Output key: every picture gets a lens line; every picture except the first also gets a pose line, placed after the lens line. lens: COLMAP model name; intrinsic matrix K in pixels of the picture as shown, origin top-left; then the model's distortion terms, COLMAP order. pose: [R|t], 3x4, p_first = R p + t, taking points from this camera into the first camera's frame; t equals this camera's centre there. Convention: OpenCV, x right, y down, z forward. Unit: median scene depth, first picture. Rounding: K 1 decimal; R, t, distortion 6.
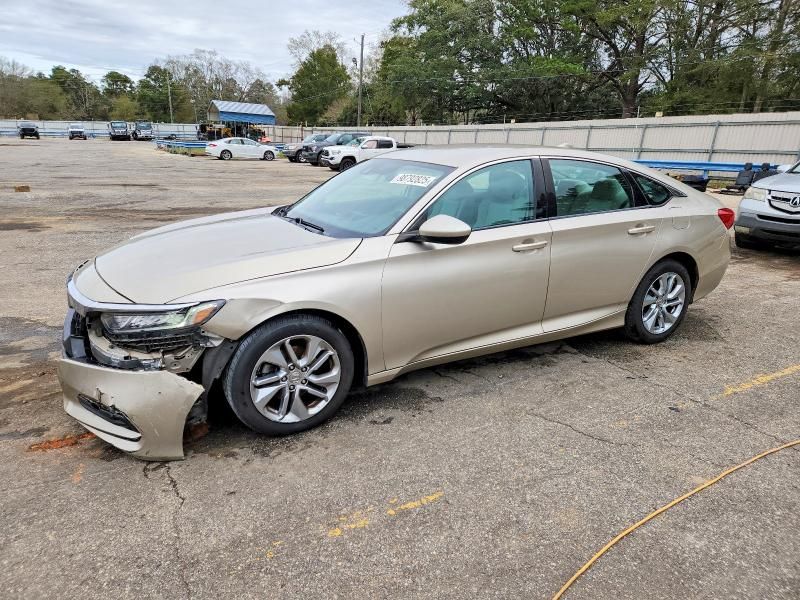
lens RADIAL K [[588.7, 0, 393.5], [0, 588.7, 302.0], [0, 0, 1]] dist [0.073298, -0.076505]
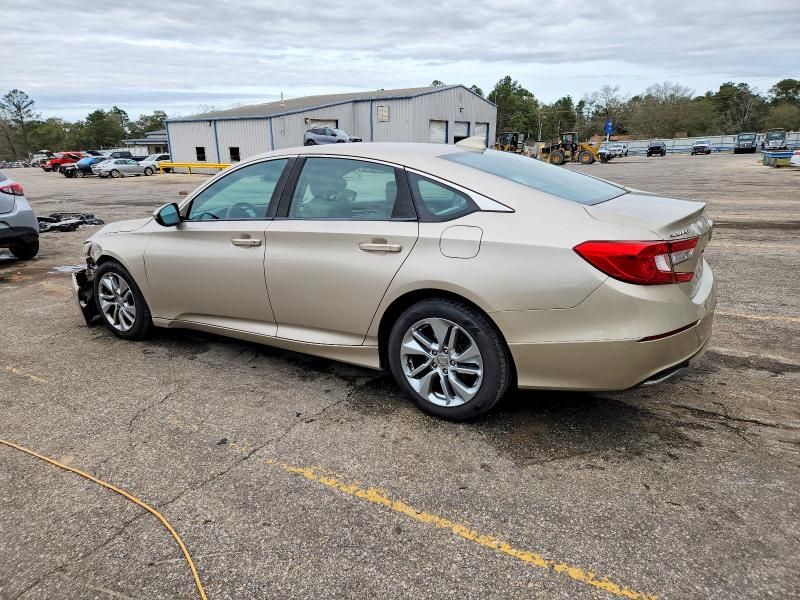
lens RADIAL K [[588.7, 0, 393.5], [0, 588.7, 302.0], [0, 0, 1]] dist [0.073298, -0.076505]
pose [[0.398131, 0.181942, -0.899104, 0.225097], [-0.207380, 0.972611, 0.104986, -0.027380], [0.893580, 0.144658, 0.424958, 0.142284]]
